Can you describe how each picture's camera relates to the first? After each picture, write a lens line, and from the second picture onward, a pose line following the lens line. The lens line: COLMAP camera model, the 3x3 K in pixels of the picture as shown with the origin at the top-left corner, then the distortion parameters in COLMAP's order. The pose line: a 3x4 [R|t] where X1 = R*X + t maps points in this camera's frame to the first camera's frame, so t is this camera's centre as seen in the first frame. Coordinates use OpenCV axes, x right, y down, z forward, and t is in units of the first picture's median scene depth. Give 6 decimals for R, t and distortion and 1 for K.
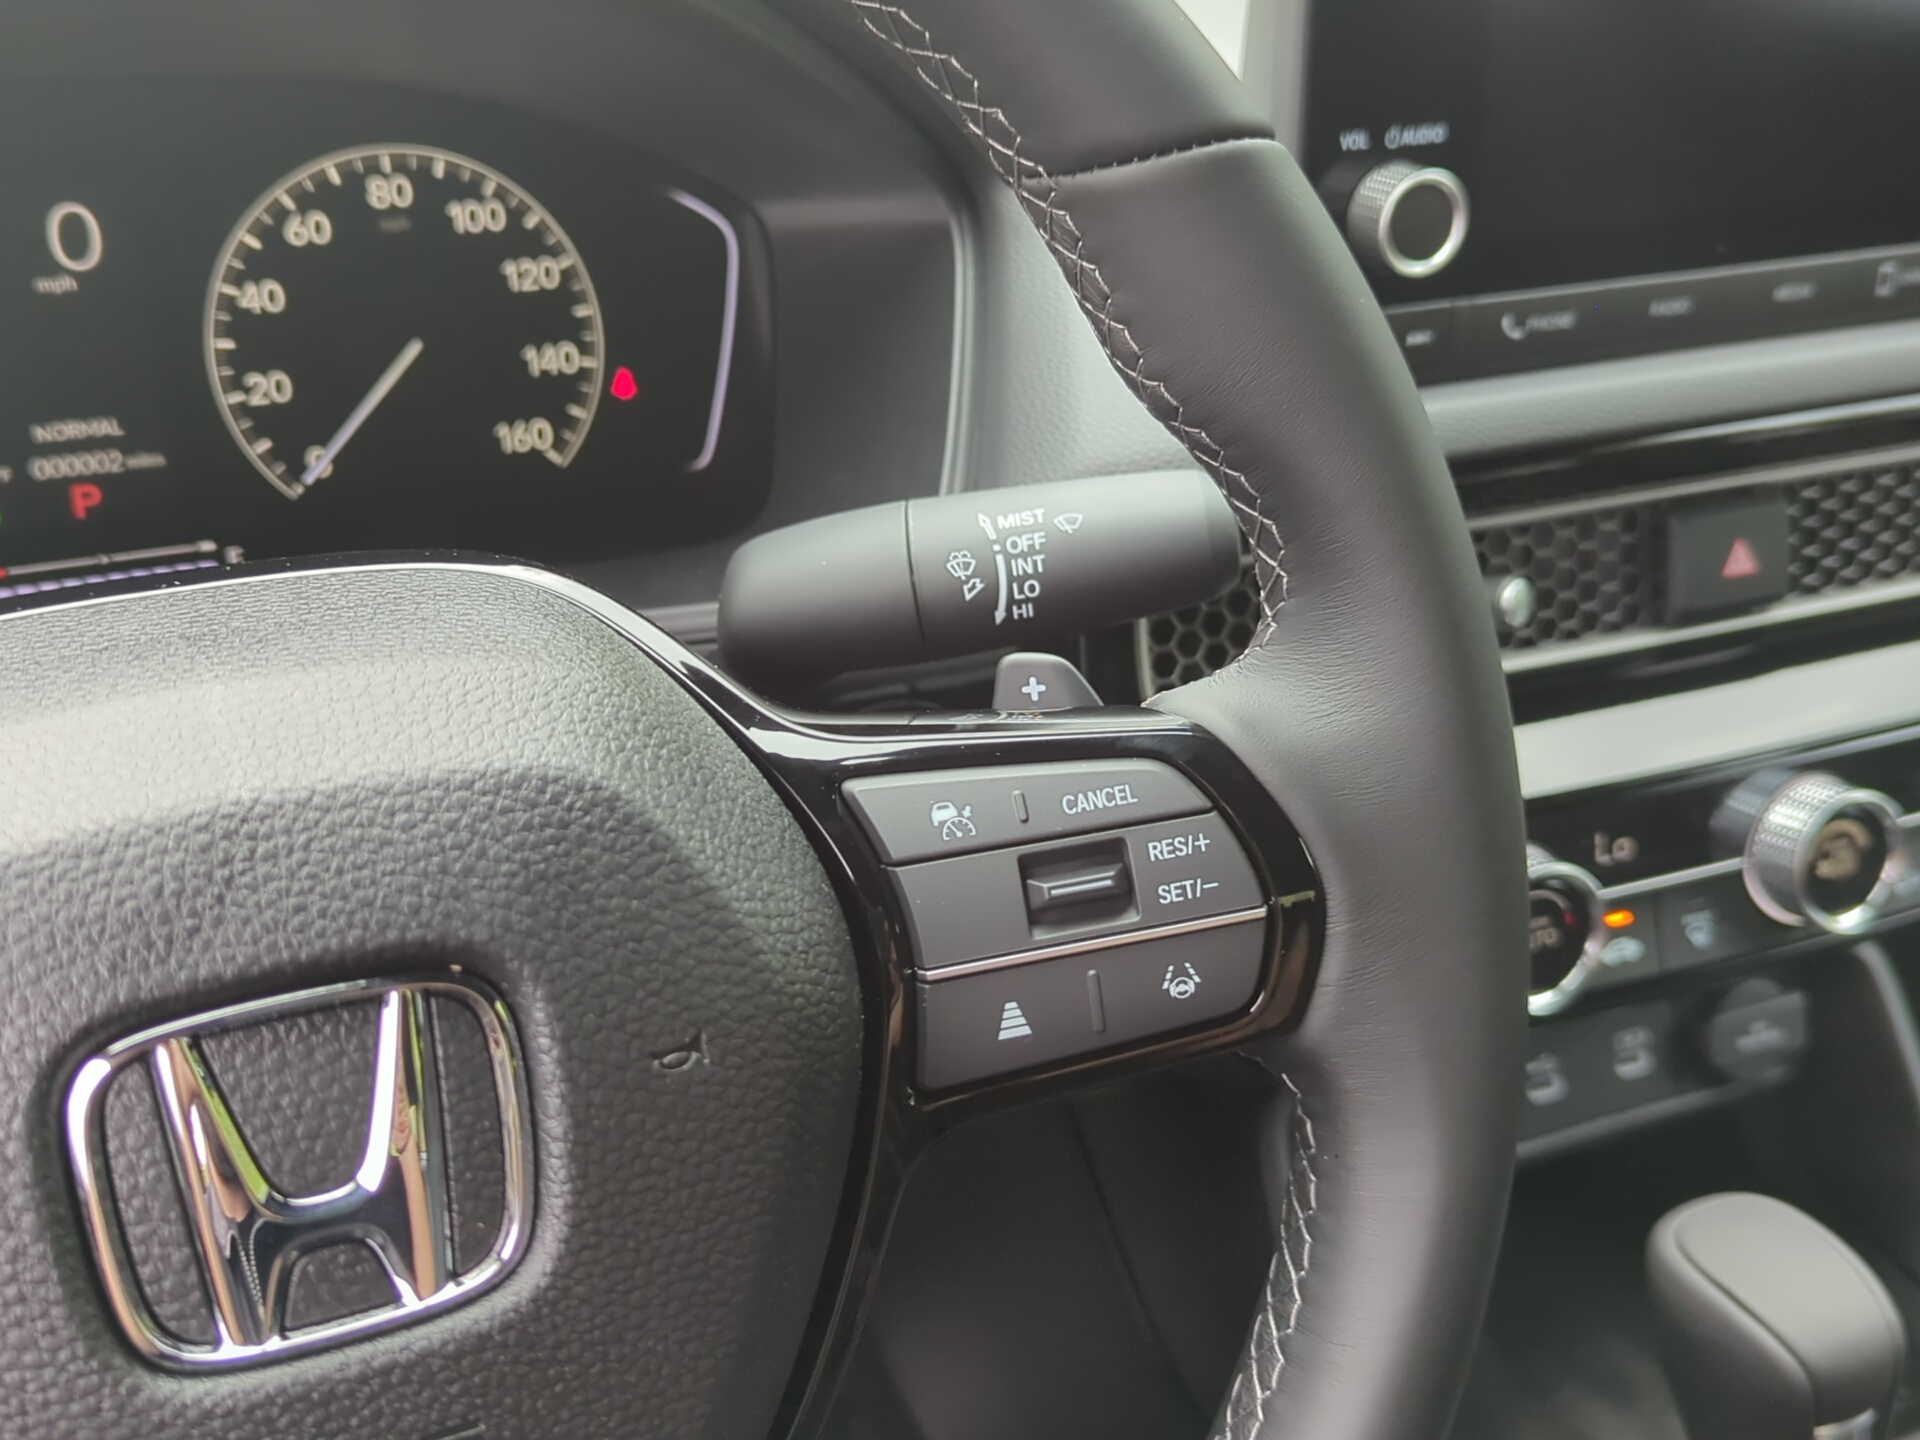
lens RADIAL K [[2201.1, 0, 973.9], [0, 2201.1, 694.1], [0, 0, 1]] dist [0.019327, -0.013546]
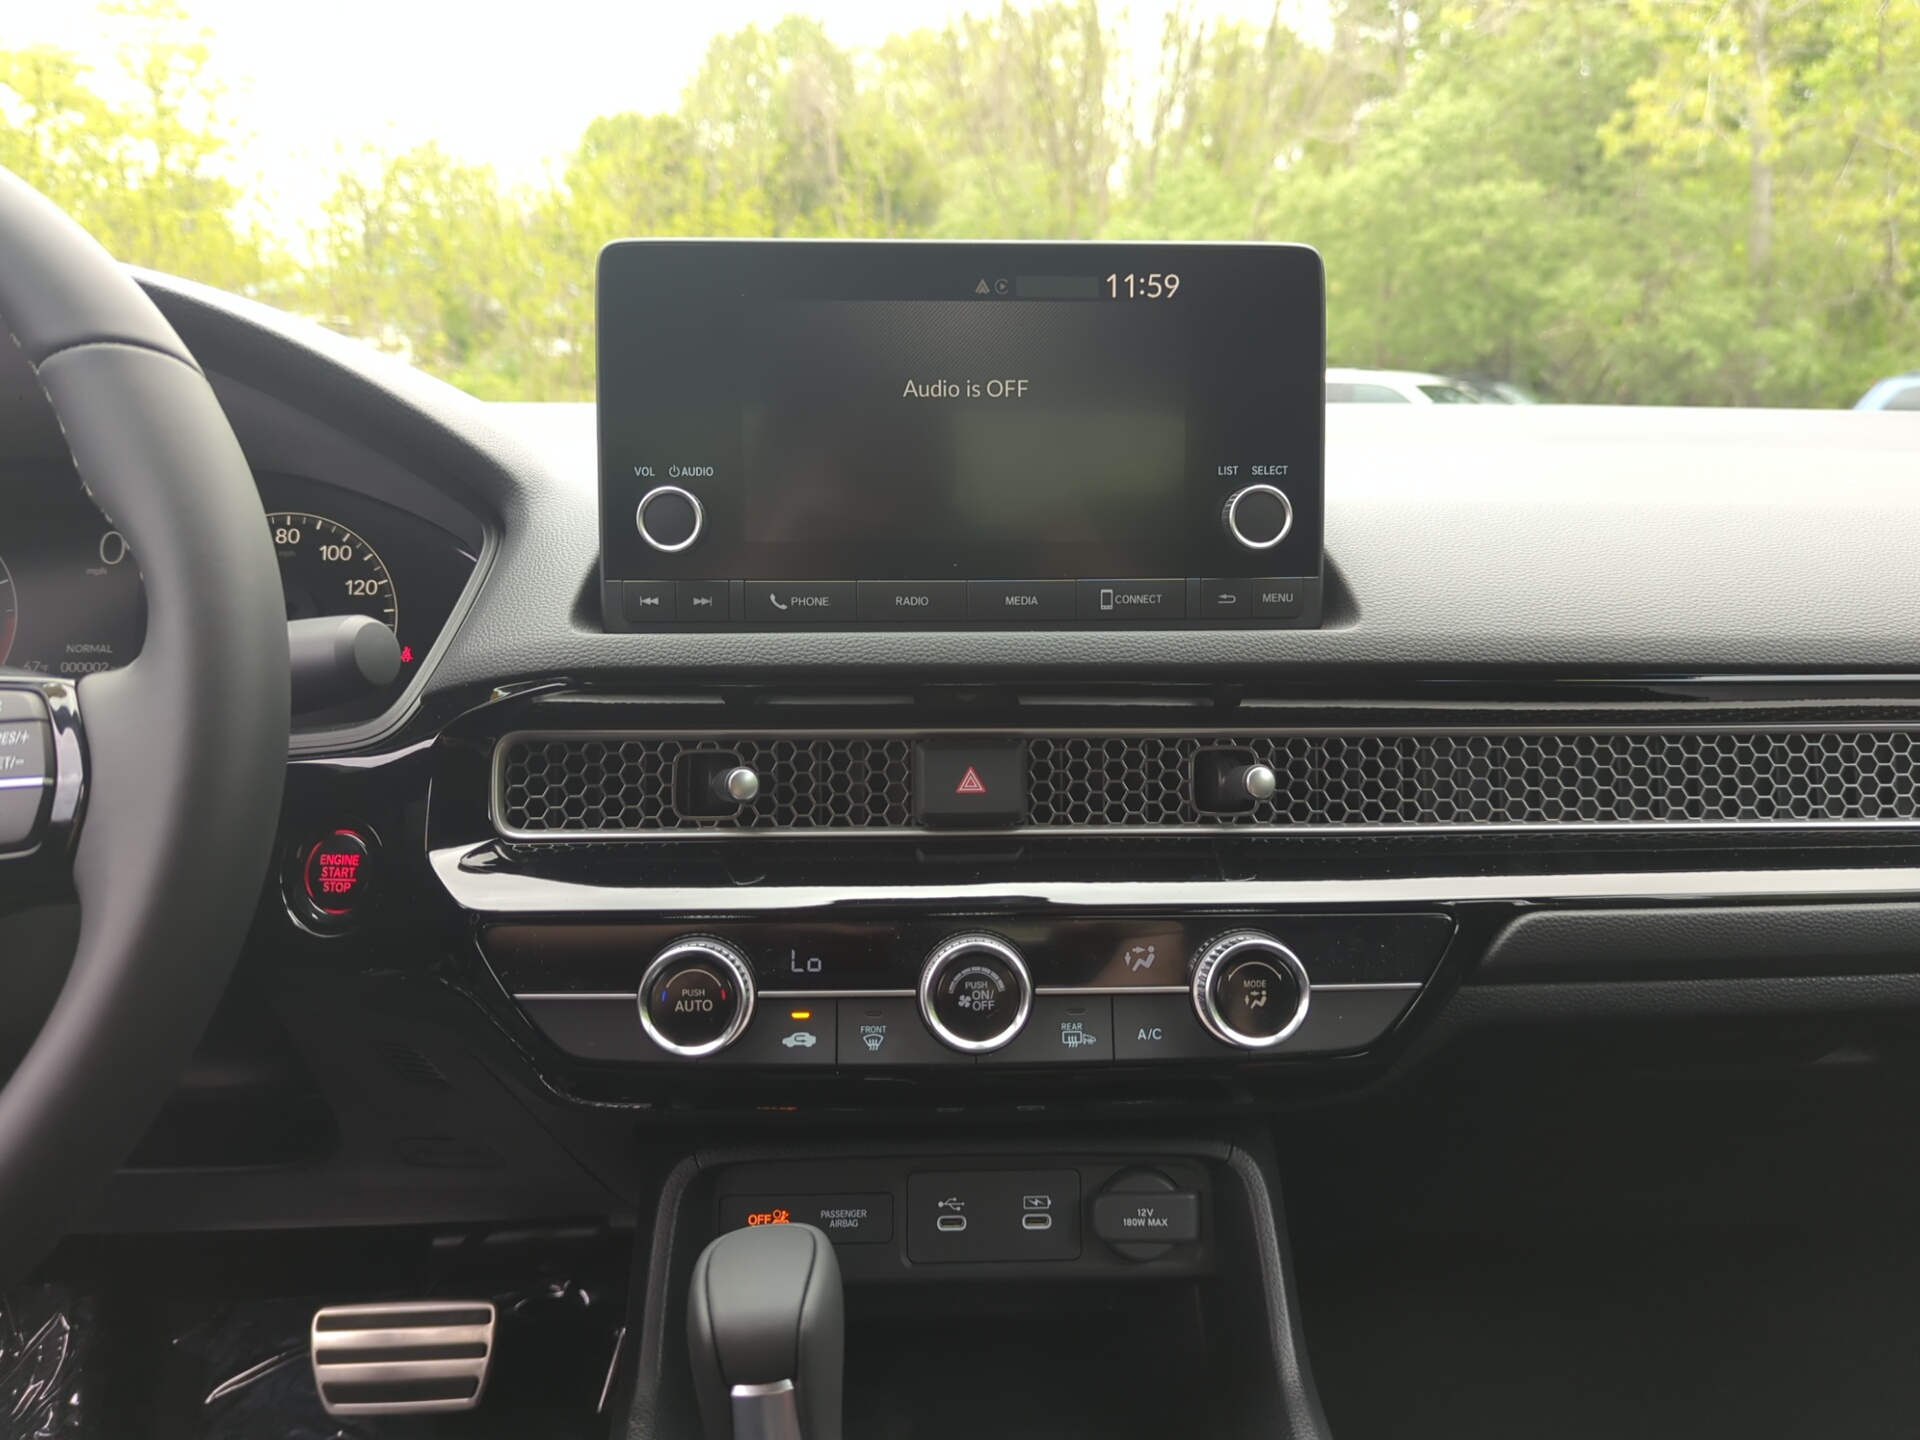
lens RADIAL K [[1568.0, 0, 969.3], [0, 1568.0, 700.5], [0, 0, 1]] dist [0.060570, -0.079505]
pose [[0.926705, 0.038751, -0.373786, 0.744197], [-0.144664, 0.954800, -0.259671, 0.153135], [0.346828, 0.294712, 0.890424, 0.103854]]
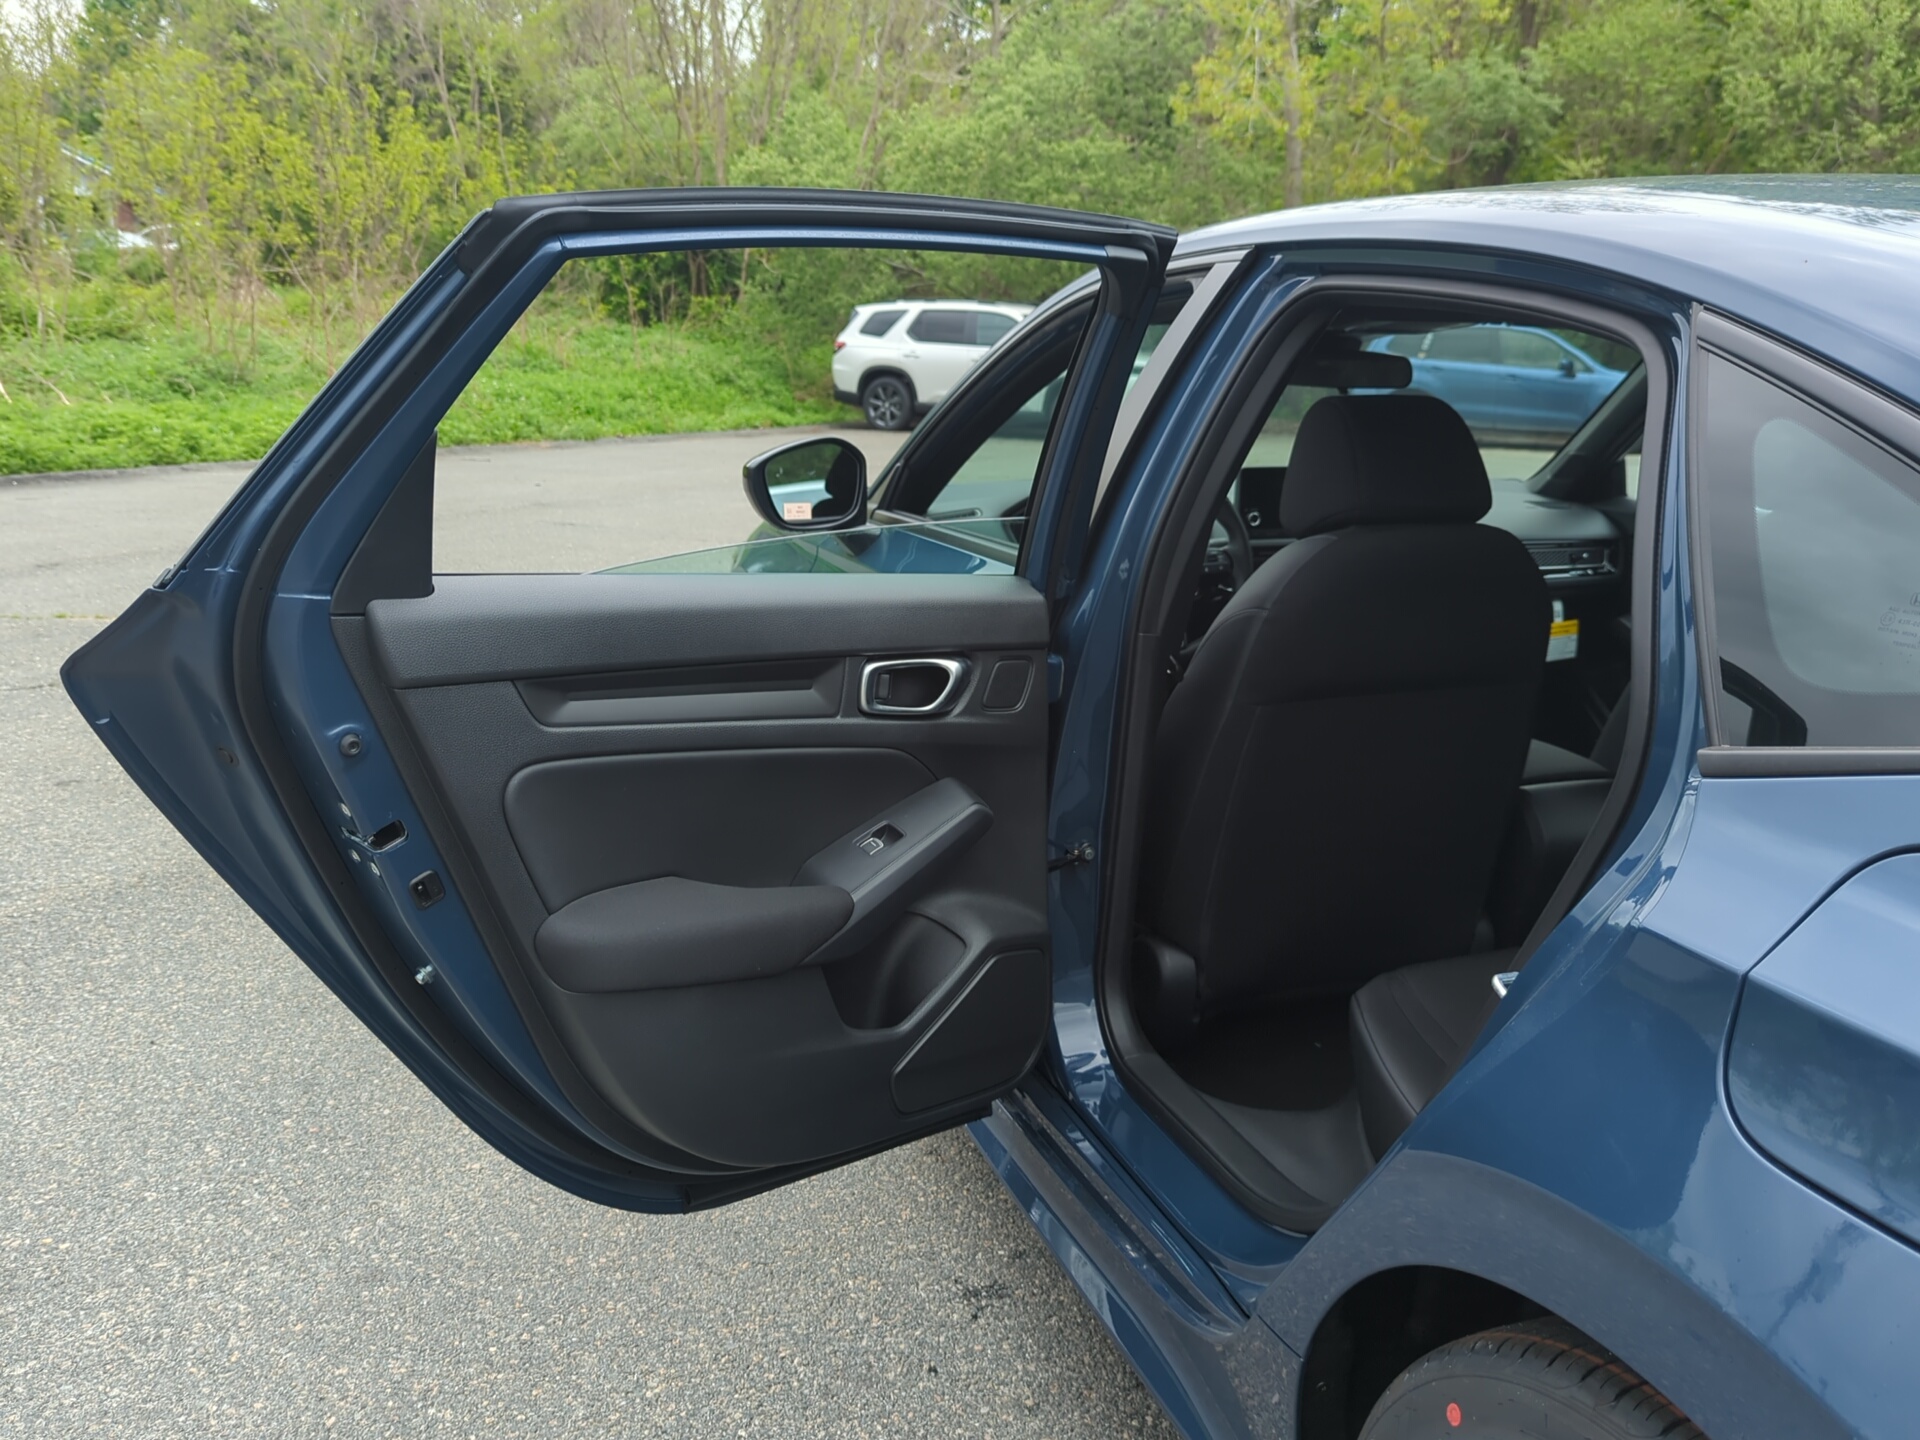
lens RADIAL K [[1557.6, 0, 971.8], [0, 1557.6, 693.4], [0, 0, 1]] dist [0.060907, -0.065137]
pose [[0.994235, 0.015872, -0.106043, -0.419987], [-0.039659, 0.973284, -0.226152, 1.475971], [0.099620, 0.229054, 0.968303, -3.949726]]
